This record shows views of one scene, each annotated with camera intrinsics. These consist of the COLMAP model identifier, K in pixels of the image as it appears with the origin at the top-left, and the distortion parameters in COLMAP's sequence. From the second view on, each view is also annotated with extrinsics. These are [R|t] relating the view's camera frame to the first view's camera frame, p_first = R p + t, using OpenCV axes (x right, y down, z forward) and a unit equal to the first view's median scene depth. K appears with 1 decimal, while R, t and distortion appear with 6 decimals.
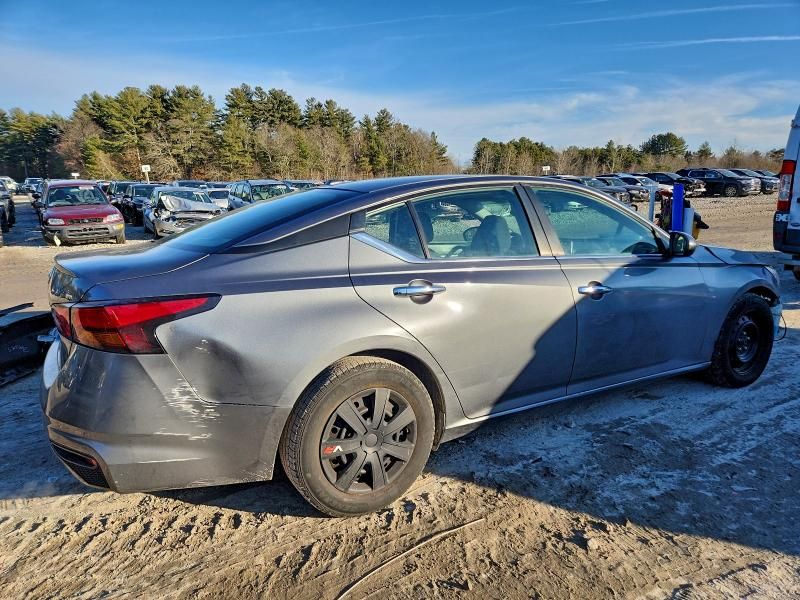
lens RADIAL K [[604.9, 0, 400.0], [0, 604.9, 300.0], [0, 0, 1]] dist [0.025330, -0.000368]
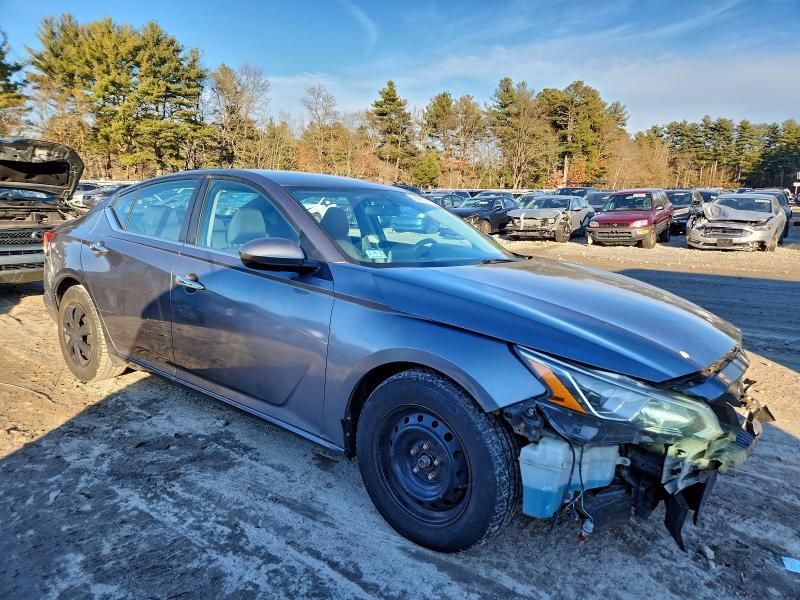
lens RADIAL K [[604.9, 0, 400.0], [0, 604.9, 300.0], [0, 0, 1]] dist [0.025330, -0.000368]
pose [[0.269454, 0.164778, -0.948811, 1.125031], [-0.187977, 0.975300, 0.115995, -0.134179], [0.944489, 0.147099, 0.293773, 0.873896]]
